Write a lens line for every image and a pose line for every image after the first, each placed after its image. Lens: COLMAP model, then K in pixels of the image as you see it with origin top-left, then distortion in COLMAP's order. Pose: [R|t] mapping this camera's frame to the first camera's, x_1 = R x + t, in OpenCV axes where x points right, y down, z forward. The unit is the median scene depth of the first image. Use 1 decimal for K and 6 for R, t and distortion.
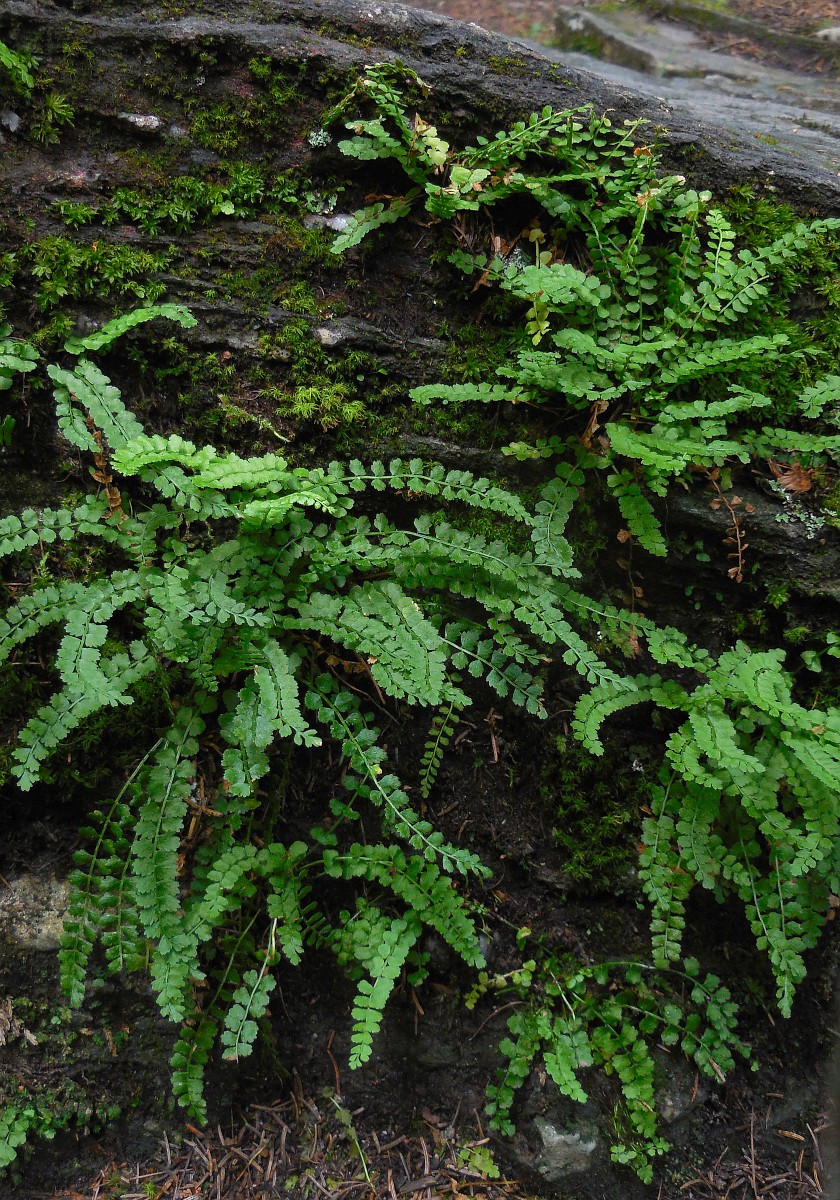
lens RADIAL K [[1809.1, 0, 419.8], [0, 1809.1, 600.0], [0, 0, 1]] dist [-0.017601, 0.000000]
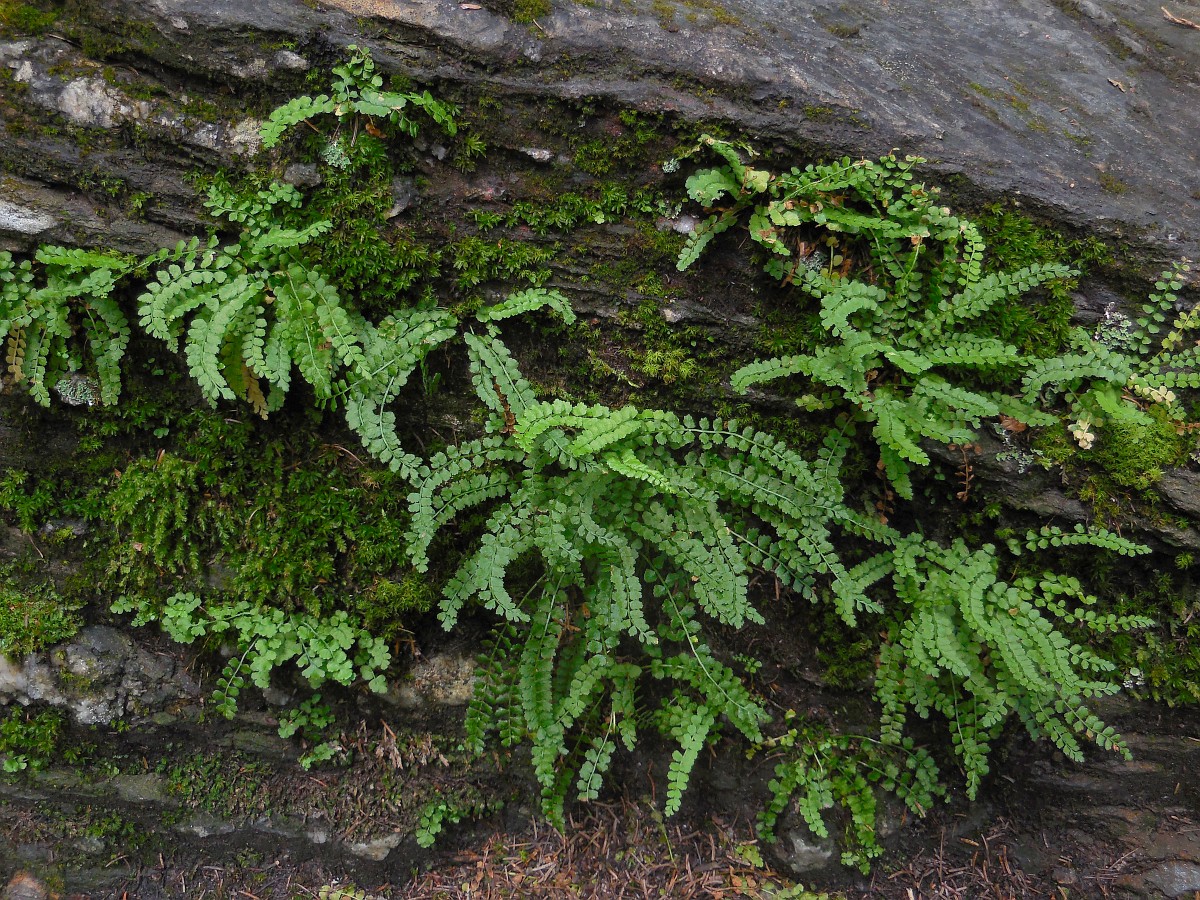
lens RADIAL K [[1479.9, 0, 599.9], [0, 1479.9, 450.0], [0, 0, 1]] dist [-0.014873, 0.000000]
pose [[0.997031, 0.045379, -0.062203, -0.030368], [-0.029875, 0.972575, 0.230663, -0.299220], [0.070965, -0.228120, 0.971043, -0.093404]]
